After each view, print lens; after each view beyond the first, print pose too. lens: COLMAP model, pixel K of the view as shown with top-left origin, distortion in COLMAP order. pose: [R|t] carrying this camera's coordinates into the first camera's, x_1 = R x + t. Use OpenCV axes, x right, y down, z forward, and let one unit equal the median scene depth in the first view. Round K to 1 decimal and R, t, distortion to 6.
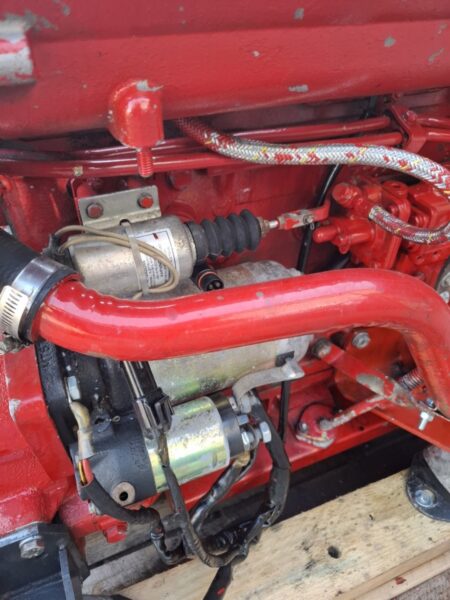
lens RADIAL K [[423.1, 0, 225.0], [0, 423.1, 300.0], [0, 0, 1]] dist [-0.000795, 0.000537]
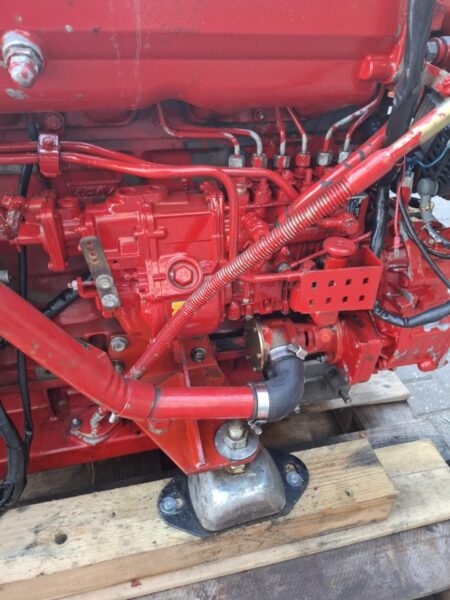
lens RADIAL K [[423.1, 0, 225.0], [0, 423.1, 300.0], [0, 0, 1]] dist [-0.000795, 0.000537]
pose [[0.988270, 0.092286, -0.121675, 0.705961], [-0.102584, 0.991399, -0.081273, 0.043382], [0.113128, 0.092802, 0.989237, -0.055863]]
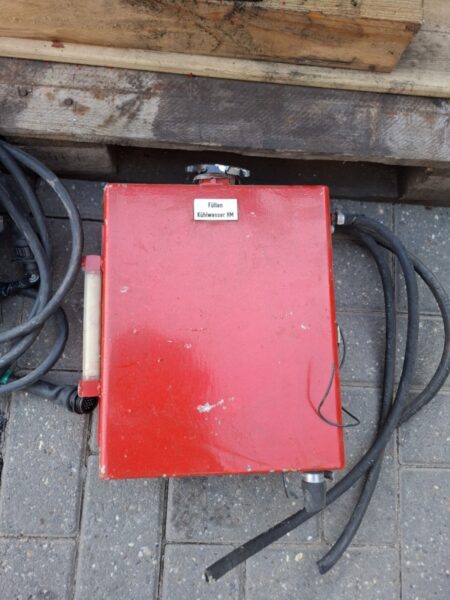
lens RADIAL K [[423.1, 0, 225.0], [0, 423.1, 300.0], [0, 0, 1]] dist [-0.000795, 0.000537]
pose [[0.907765, 0.419334, -0.011033, 0.957719], [-0.324490, 0.718633, 0.615039, 0.413756], [0.265835, -0.554731, 0.788419, 0.151832]]
